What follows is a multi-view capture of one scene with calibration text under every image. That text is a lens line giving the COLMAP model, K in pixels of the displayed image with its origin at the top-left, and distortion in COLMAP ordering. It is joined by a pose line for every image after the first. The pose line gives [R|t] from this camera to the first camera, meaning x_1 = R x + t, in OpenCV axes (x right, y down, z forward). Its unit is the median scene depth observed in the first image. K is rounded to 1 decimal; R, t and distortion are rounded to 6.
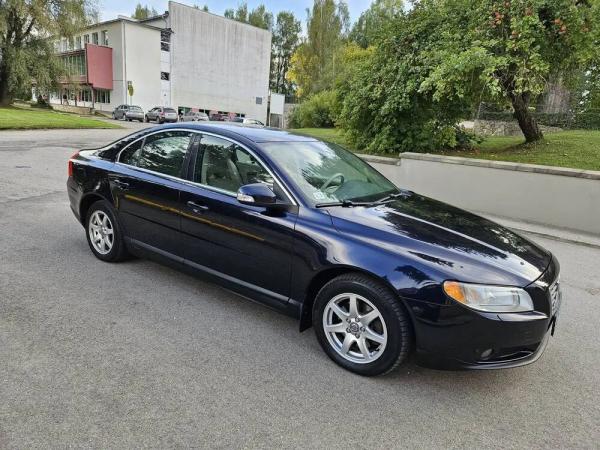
lens RADIAL K [[419.0, 0, 303.0], [0, 419.0, 212.7], [0, 0, 1]] dist [0.050375, -0.050741]
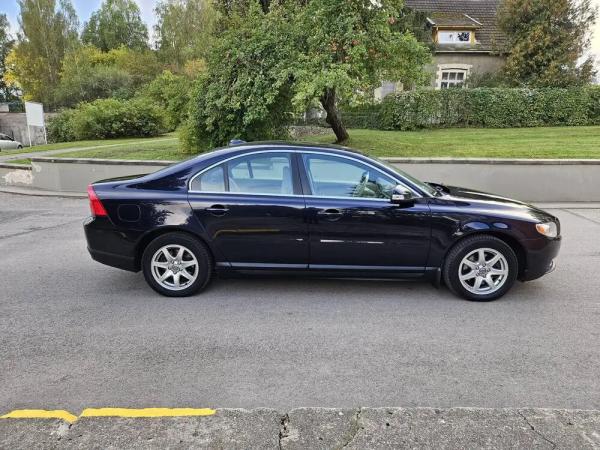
lens RADIAL K [[419.0, 0, 303.0], [0, 419.0, 212.7], [0, 0, 1]] dist [0.050375, -0.050741]
pose [[0.812292, -0.164263, 0.559642, -0.337169], [0.169019, 0.984644, 0.043685, -0.029673], [-0.558225, 0.059105, 0.827582, 0.027162]]
